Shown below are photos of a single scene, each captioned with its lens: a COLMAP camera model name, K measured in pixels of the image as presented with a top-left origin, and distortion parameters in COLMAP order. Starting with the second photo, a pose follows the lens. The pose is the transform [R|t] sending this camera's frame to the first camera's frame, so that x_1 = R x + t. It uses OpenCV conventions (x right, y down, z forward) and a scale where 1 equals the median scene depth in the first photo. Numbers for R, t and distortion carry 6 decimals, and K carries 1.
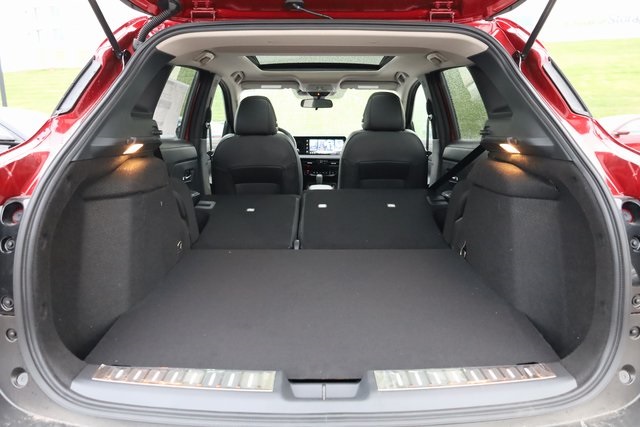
lens RADIAL K [[427.8, 0, 320.0], [0, 427.8, 213.5], [0, 0, 1]] dist [-0.001061, -0.000799]
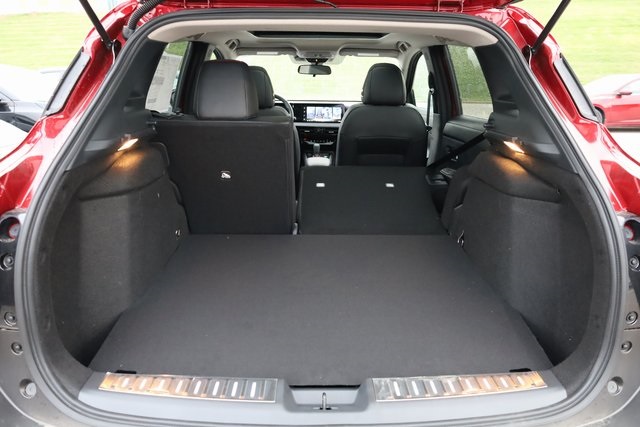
lens RADIAL K [[427.8, 0, 320.0], [0, 427.8, 213.5], [0, 0, 1]] dist [-0.001061, -0.000799]
pose [[0.999905, 0.006584, 0.012068, -0.012427], [-0.007888, 0.993741, 0.111432, -0.113412], [-0.011259, -0.111517, 0.993699, 0.014705]]
